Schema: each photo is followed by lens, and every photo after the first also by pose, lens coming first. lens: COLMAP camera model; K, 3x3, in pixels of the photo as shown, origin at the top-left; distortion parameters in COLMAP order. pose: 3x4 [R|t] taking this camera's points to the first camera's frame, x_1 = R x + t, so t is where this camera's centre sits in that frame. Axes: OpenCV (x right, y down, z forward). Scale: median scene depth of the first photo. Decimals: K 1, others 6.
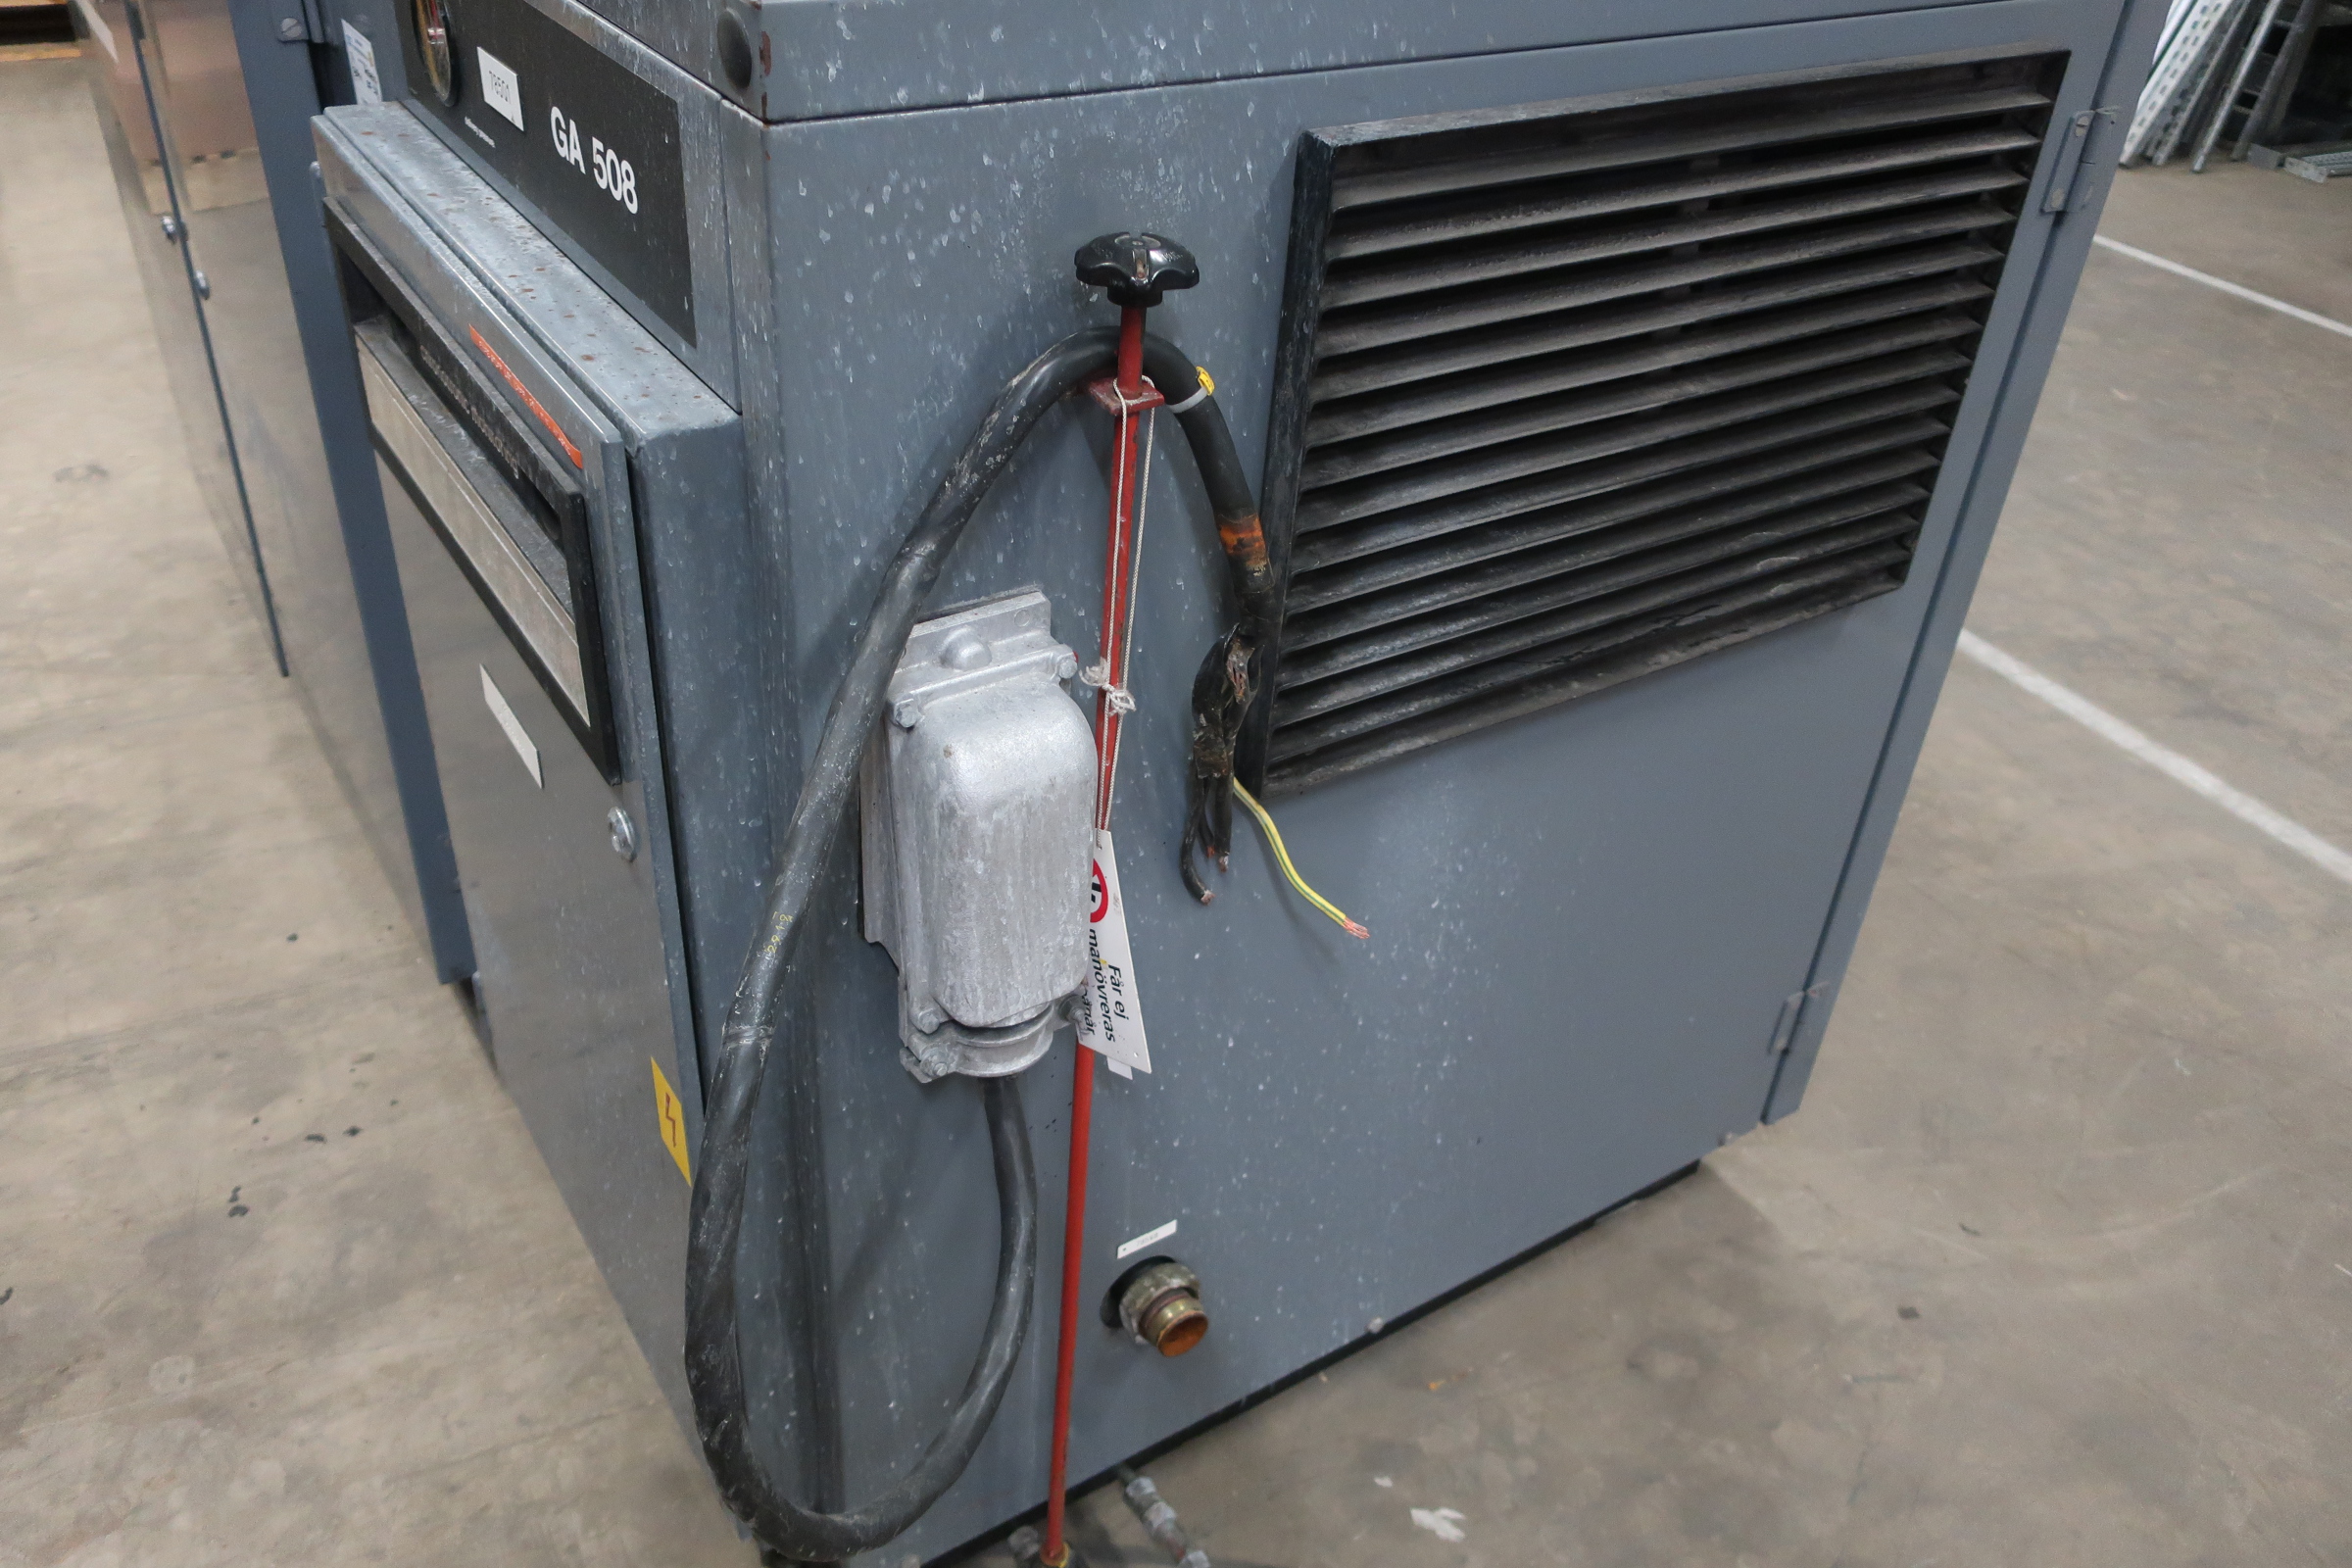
lens RADIAL K [[1840.3, 0, 1172.8], [0, 1840.3, 779.3], [0, 0, 1]] dist [0.015714, -0.006665]
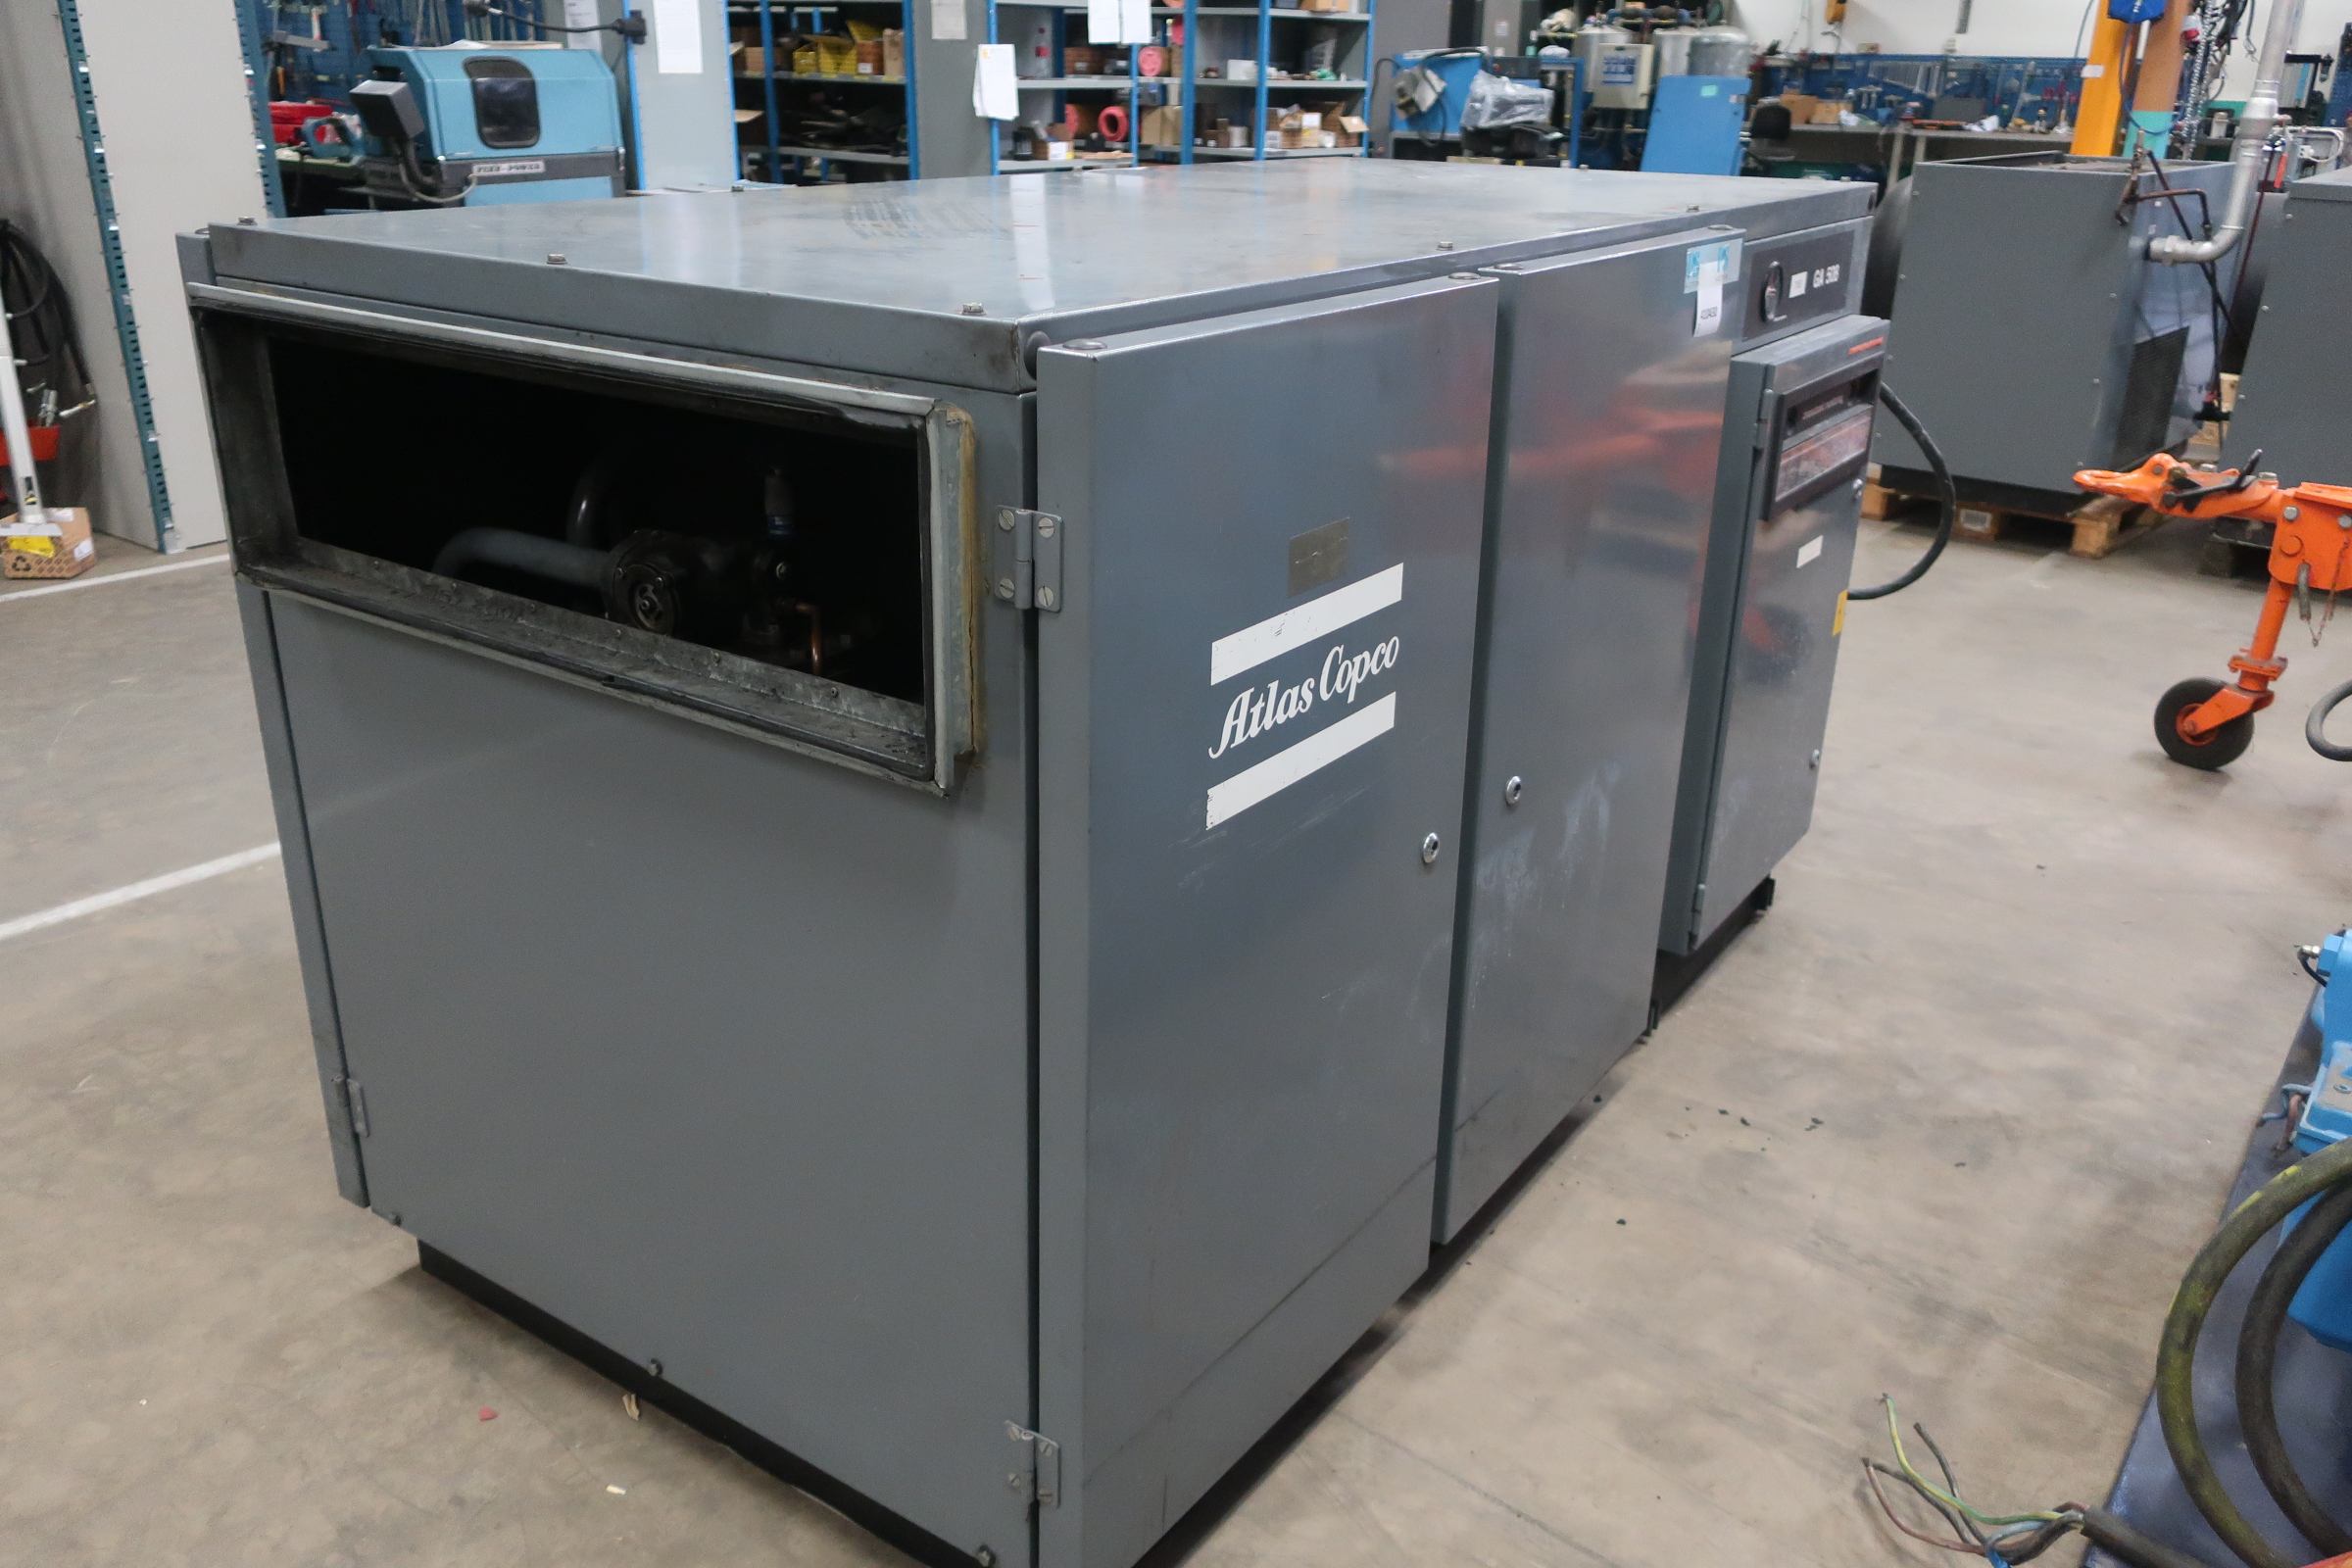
lens RADIAL K [[1840.3, 0, 1183.1], [0, 1840.3, 787.7], [0, 0, 1]] dist [0.015714, -0.006665]
pose [[-0.376712, -0.405579, 0.832823, -1.915086], [0.479058, 0.684195, 0.549891, -1.350750], [-0.792838, 0.606121, -0.063449, 1.769490]]
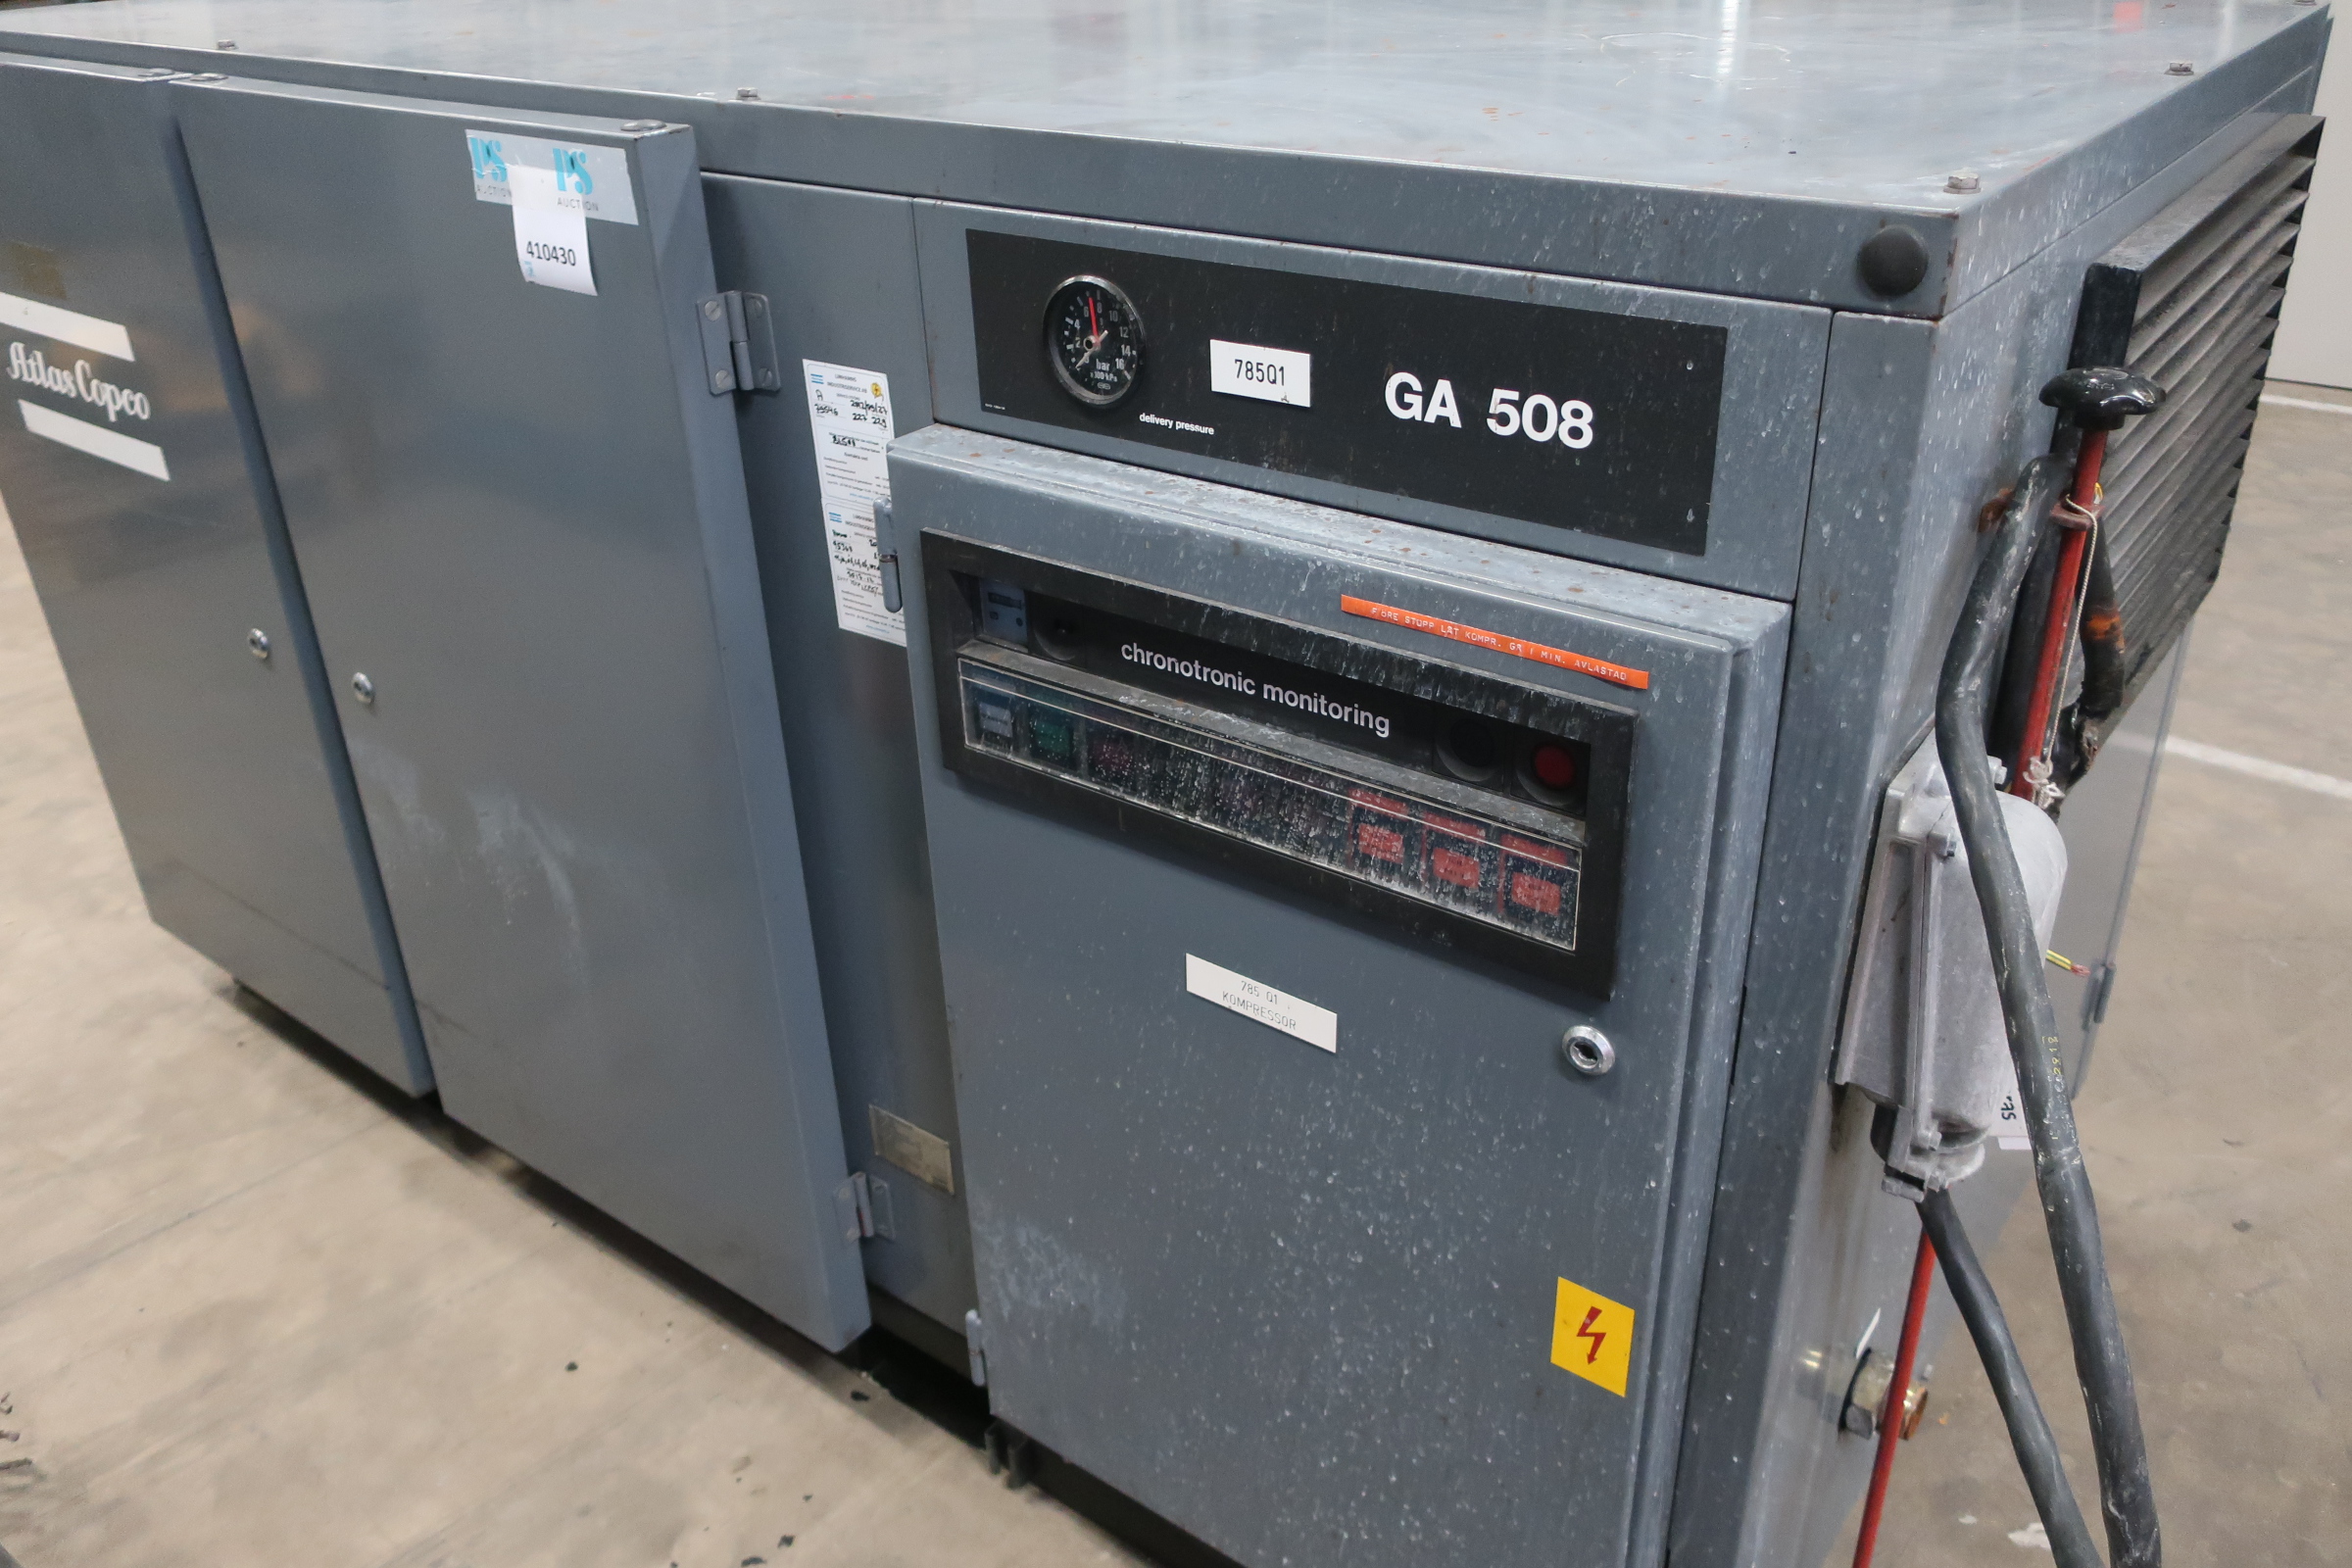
lens RADIAL K [[1840.3, 0, 1181.5], [0, 1840.3, 793.6], [0, 0, 1]] dist [0.015714, -0.006665]
pose [[0.939663, -0.237643, 0.246089, -0.553462], [0.260484, 0.963331, -0.064360, -0.075427], [-0.221770, 0.124578, 0.967108, 0.044794]]
